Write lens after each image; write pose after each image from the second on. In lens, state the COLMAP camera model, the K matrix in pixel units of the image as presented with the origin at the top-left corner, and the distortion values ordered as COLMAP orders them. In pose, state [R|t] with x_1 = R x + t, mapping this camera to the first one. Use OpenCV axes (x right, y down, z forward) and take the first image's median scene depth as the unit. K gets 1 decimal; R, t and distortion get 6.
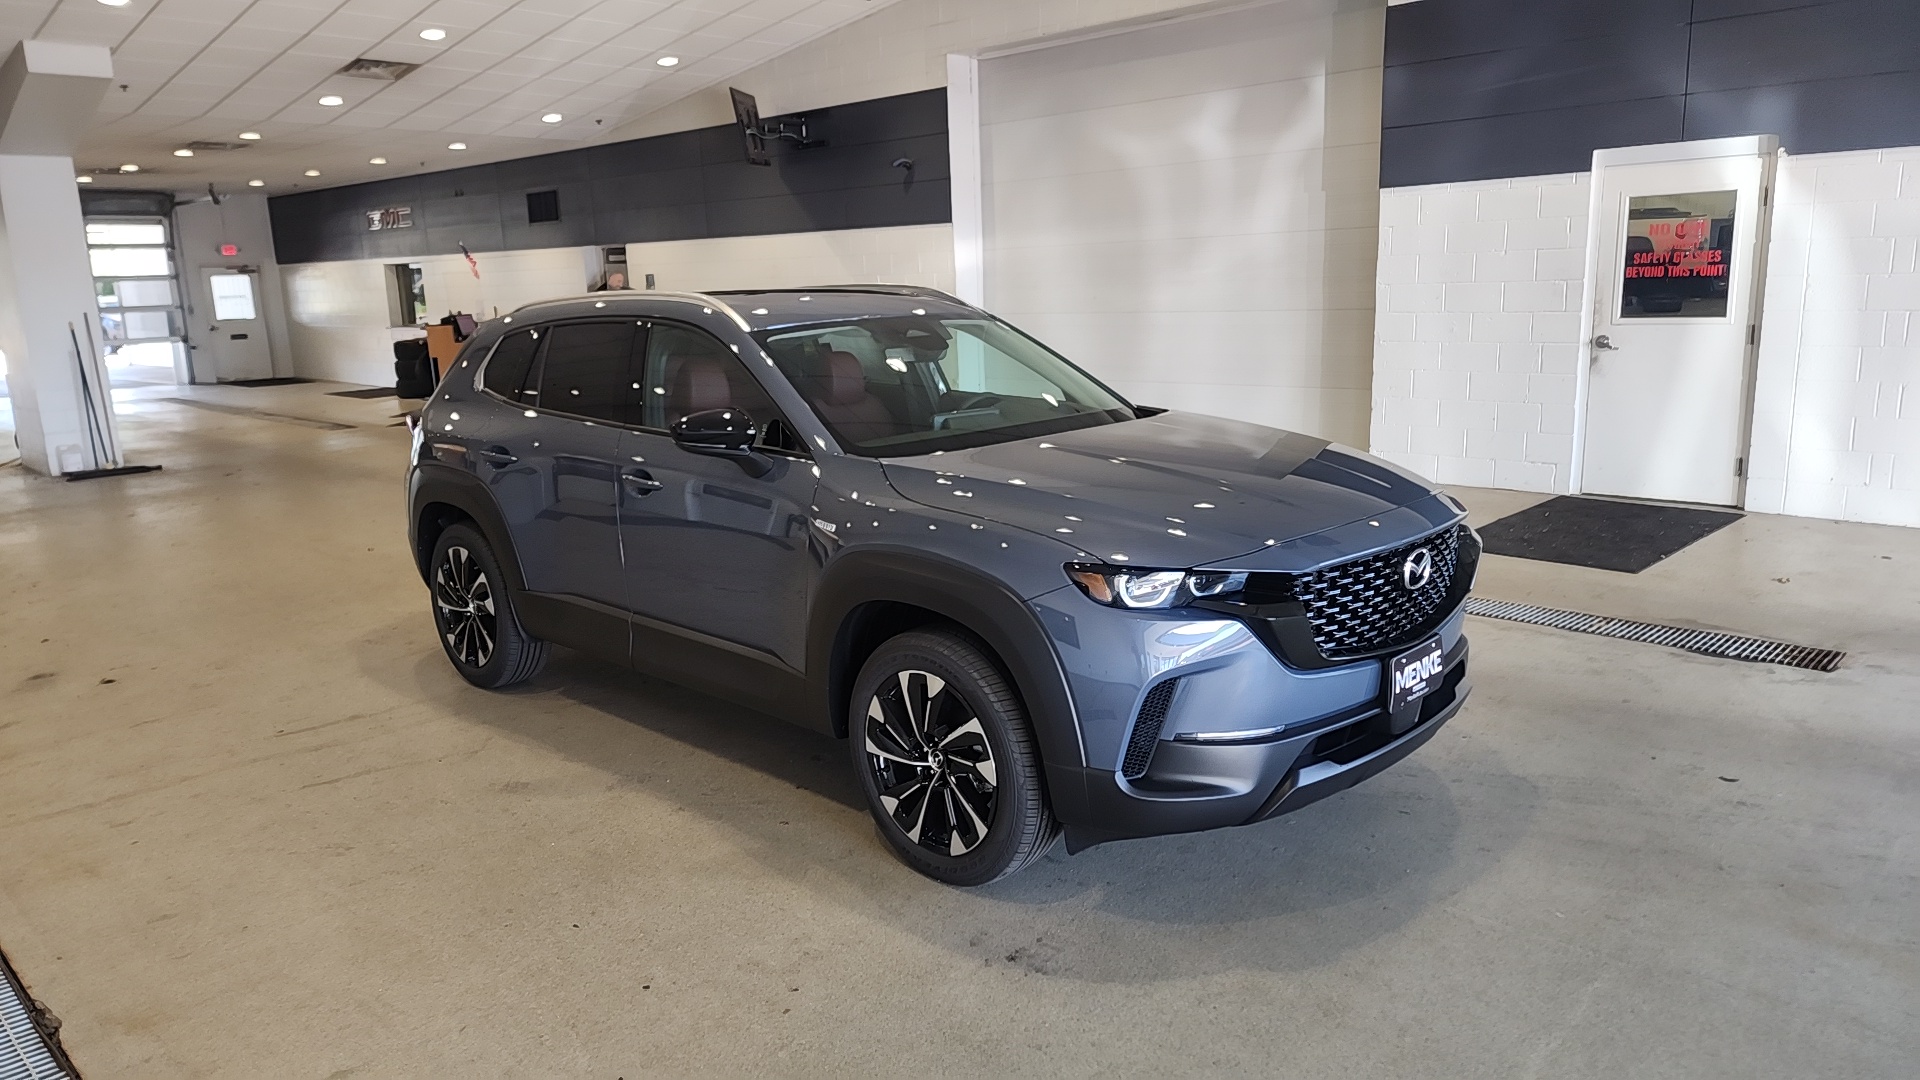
lens RADIAL K [[1289.8, 0, 964.5], [0, 1289.8, 549.7], [0, 0, 1]] dist [0.097525, -0.087218]
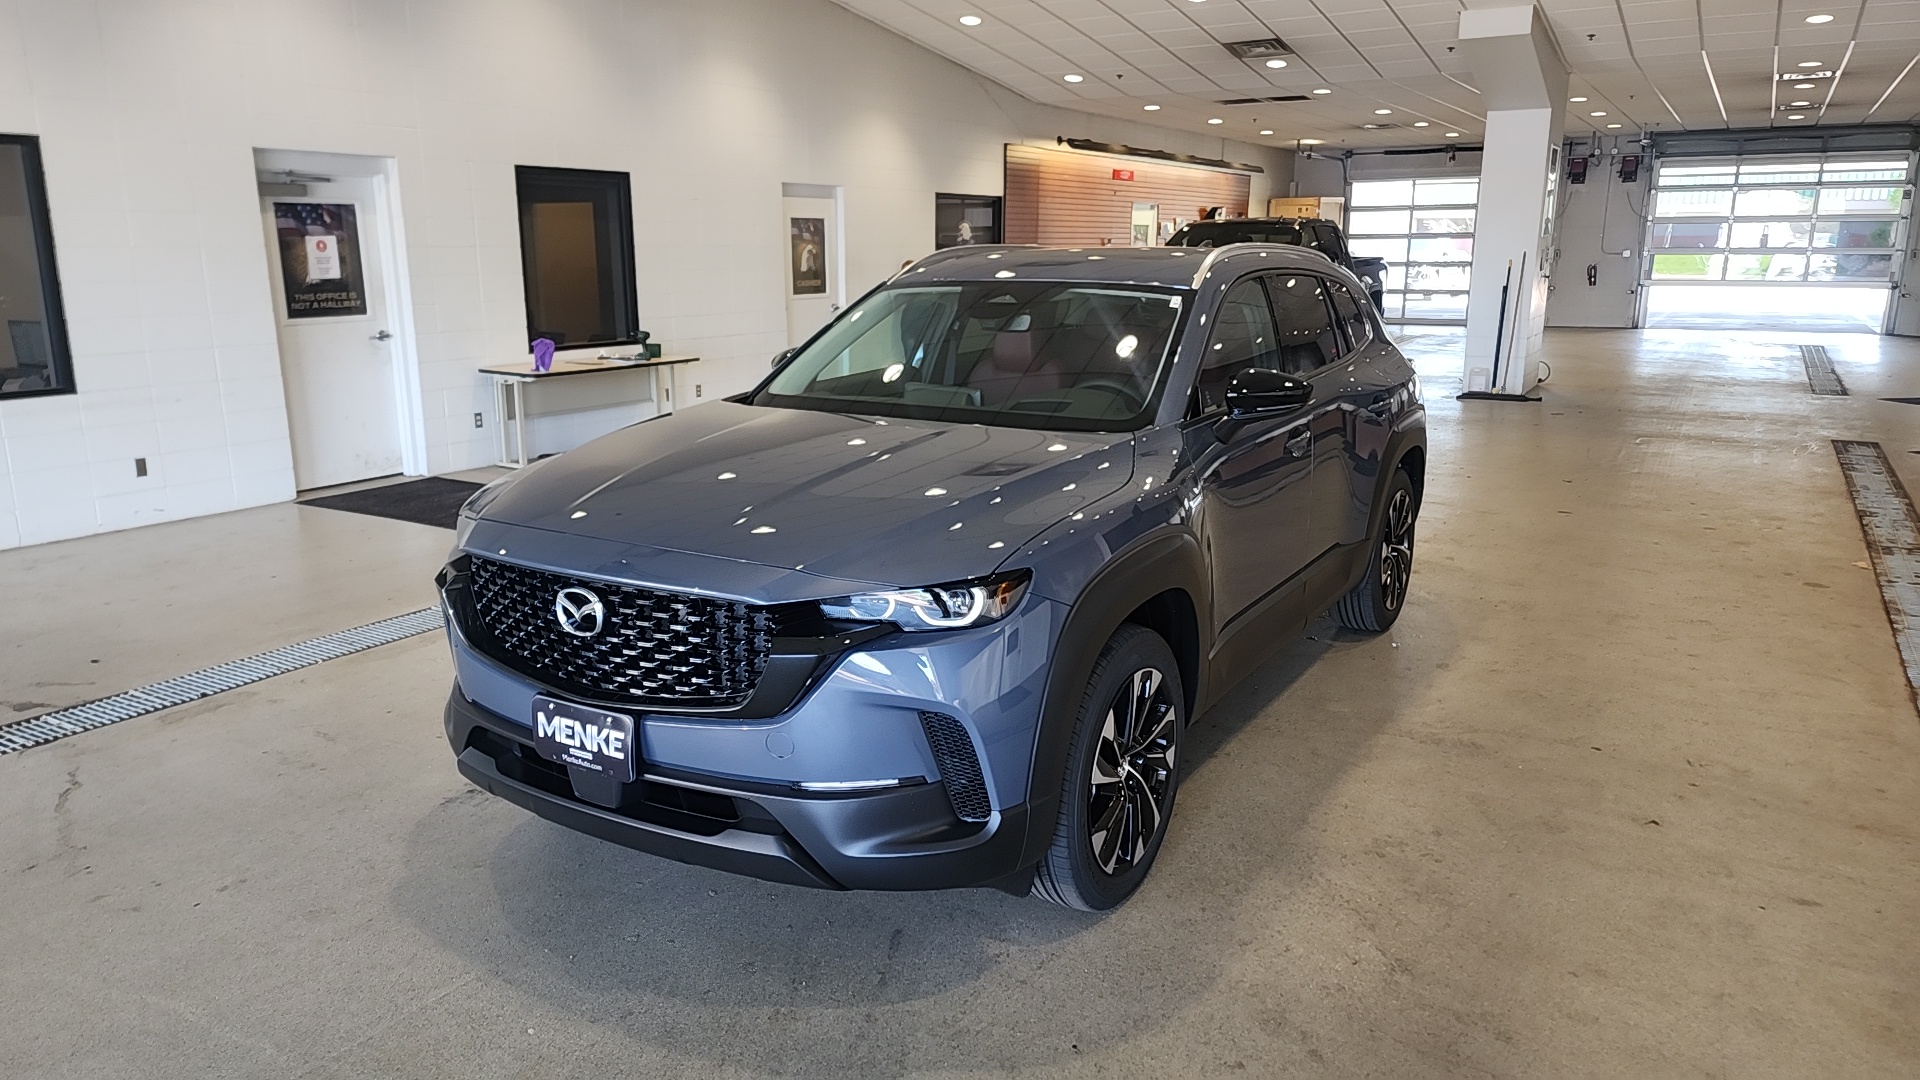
lens RADIAL K [[1300.4, 0, 931.9], [0, 1300.4, 538.9], [0, 0, 1]] dist [0.065817, -0.046019]
pose [[0.206375, 0.249584, -0.946106, 0.260365], [-0.212542, 0.955269, 0.205639, -0.055985], [0.955110, 0.158648, 0.250191, 0.226635]]
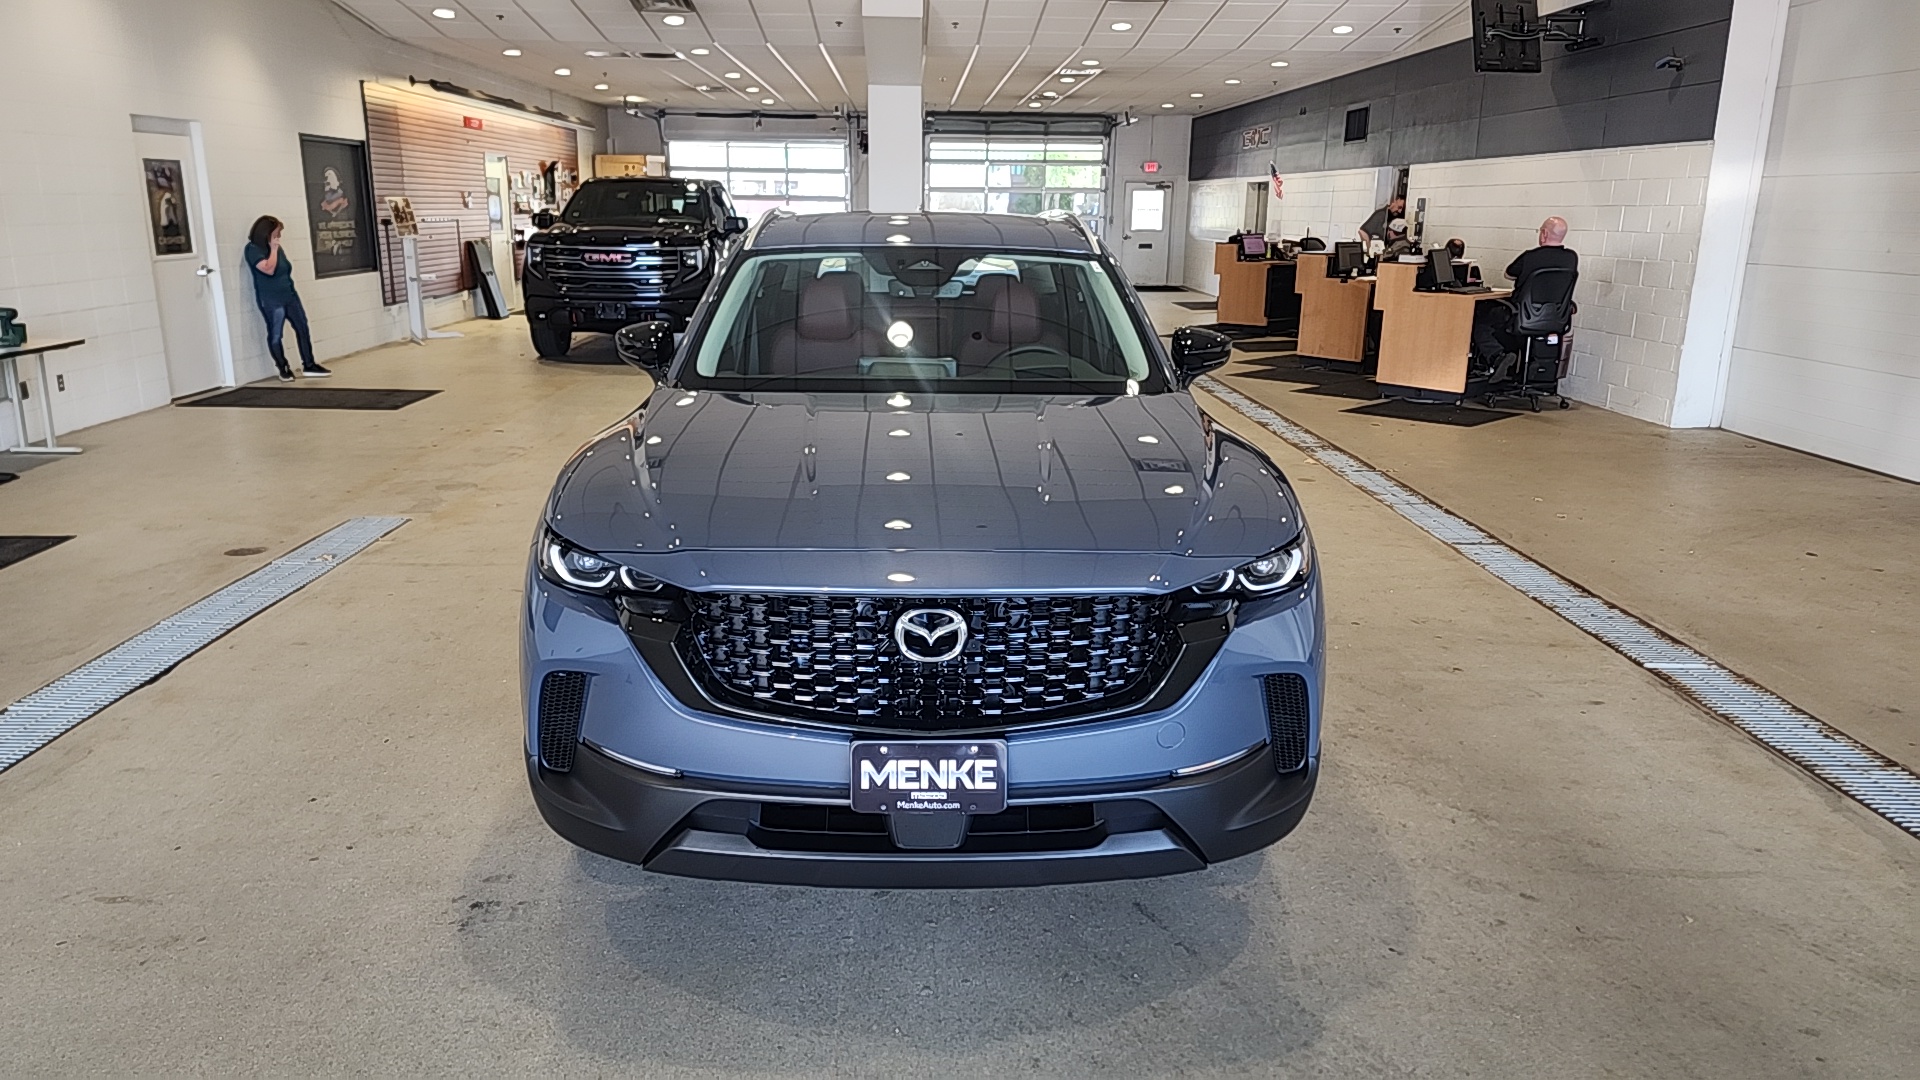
lens RADIAL K [[1300.4, 0, 931.9], [0, 1300.4, 538.9], [0, 0, 1]] dist [0.065817, -0.046019]
pose [[0.707615, 0.216615, -0.672576, 0.180309], [-0.183781, 0.975513, 0.120826, -0.027444], [0.682279, 0.038108, 0.730098, 0.104293]]
